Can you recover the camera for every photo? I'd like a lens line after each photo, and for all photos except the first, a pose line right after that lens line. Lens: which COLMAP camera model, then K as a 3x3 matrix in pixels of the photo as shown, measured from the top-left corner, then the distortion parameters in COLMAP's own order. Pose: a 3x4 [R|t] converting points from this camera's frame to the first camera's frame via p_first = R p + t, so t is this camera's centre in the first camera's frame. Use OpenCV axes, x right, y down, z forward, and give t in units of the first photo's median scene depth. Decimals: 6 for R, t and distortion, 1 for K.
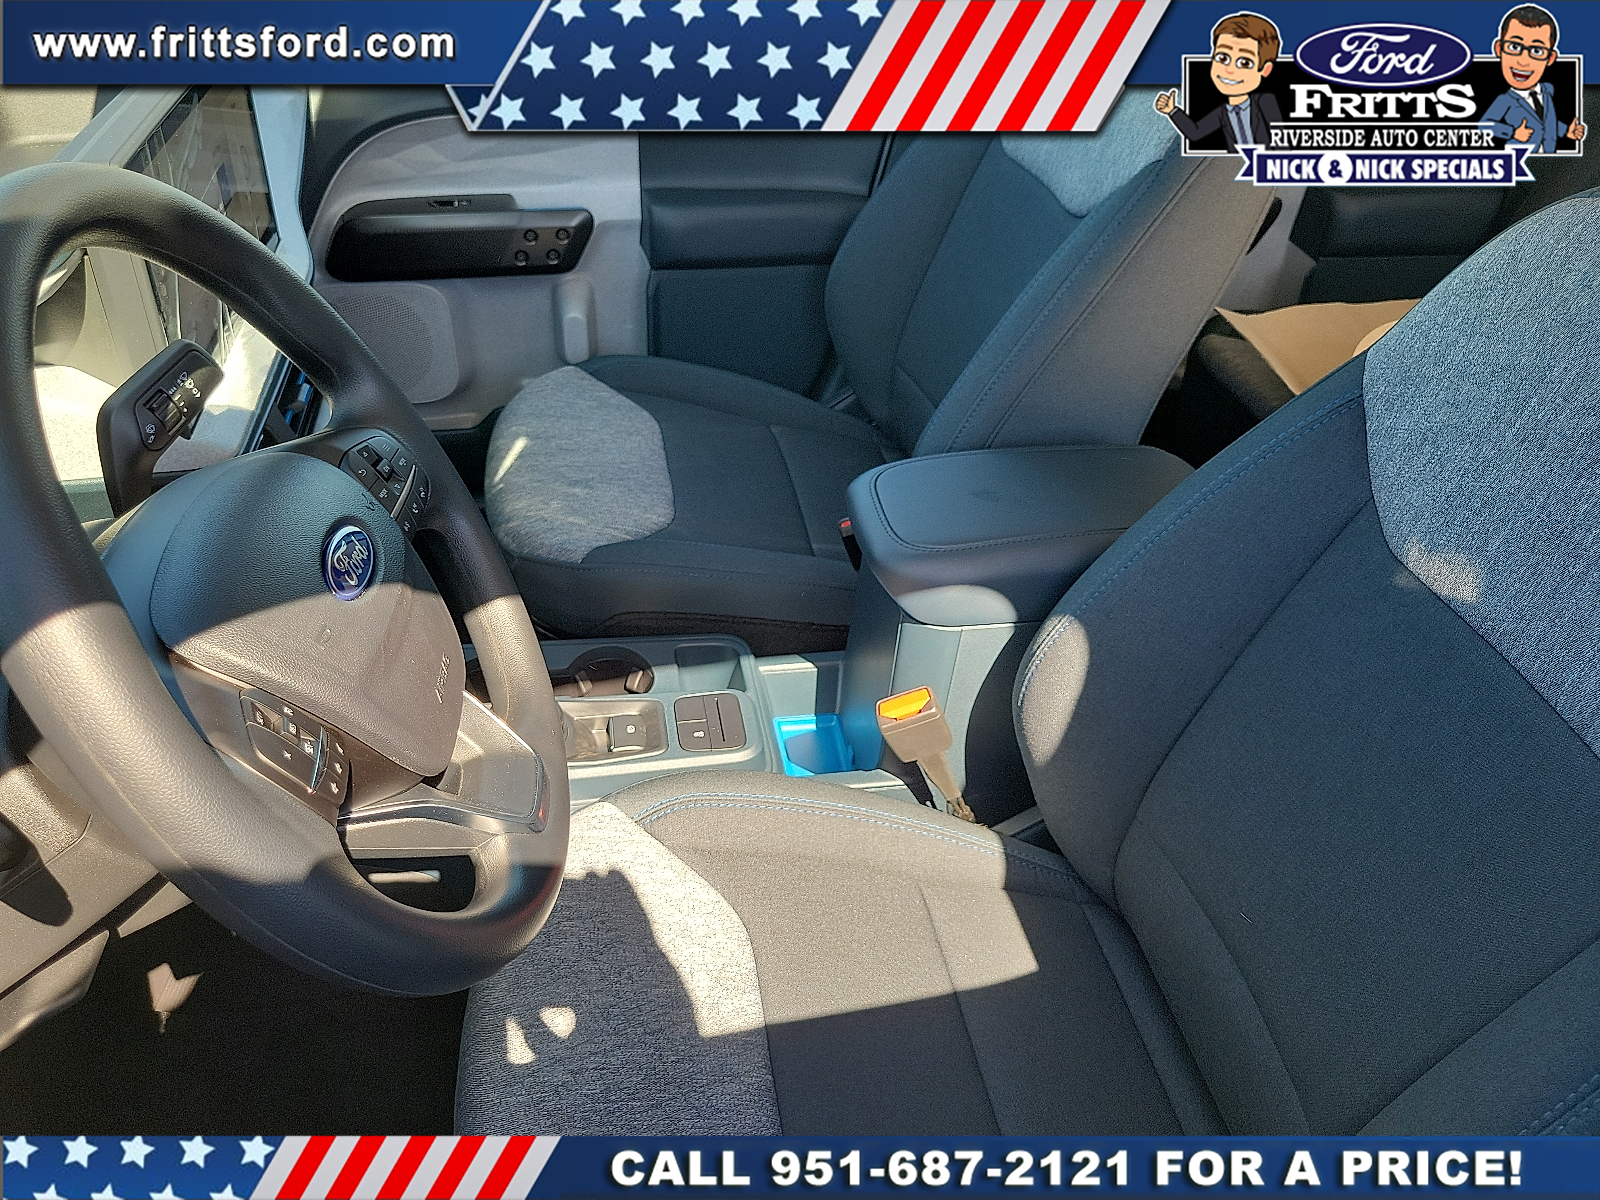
lens RADIAL K [[1257.1, 0, 800.0], [0, 1257.1, 600.0], [0, 0, 1]] dist [-0.000344, -0.001647]
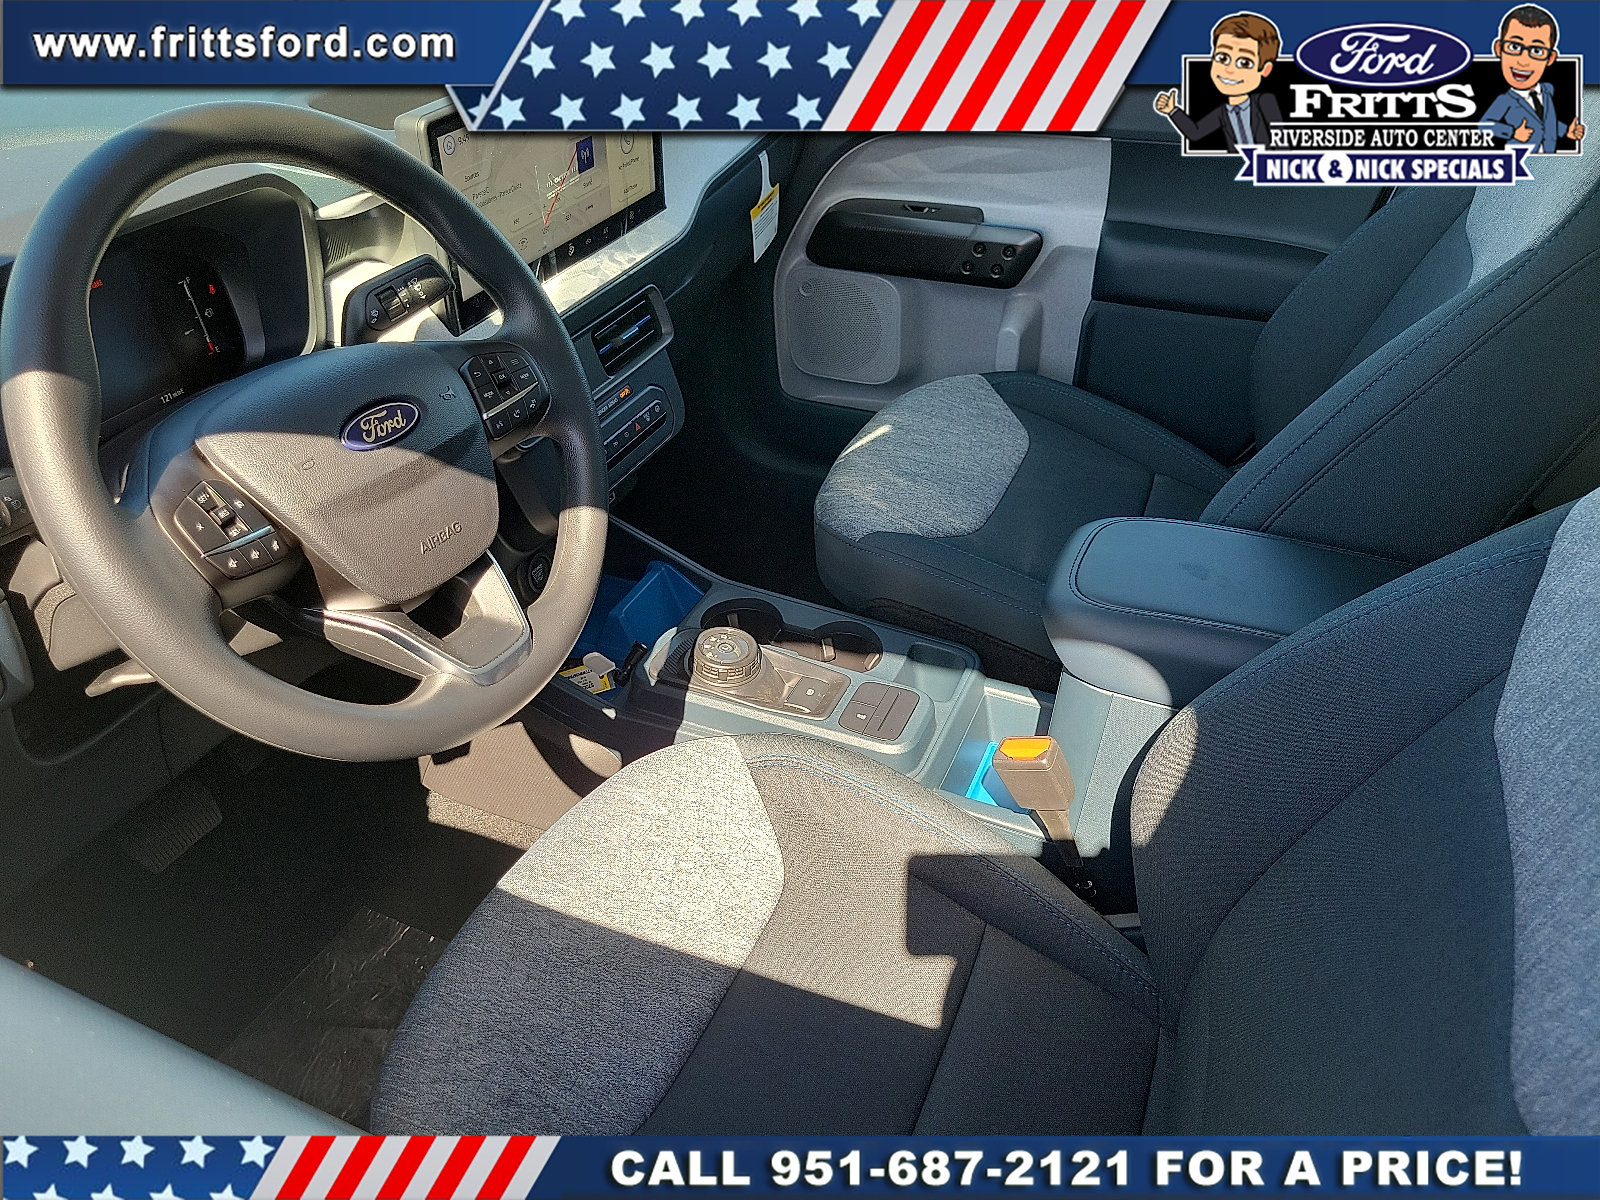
lens RADIAL K [[1257.1, 0, 800.0], [0, 1257.1, 600.0], [0, 0, 1]] dist [-0.000344, -0.001647]
pose [[0.822371, 0.275375, -0.497870, 0.274066], [-0.287800, 0.956195, 0.053494, -0.020550], [0.490791, 0.099295, 0.865601, 0.040965]]
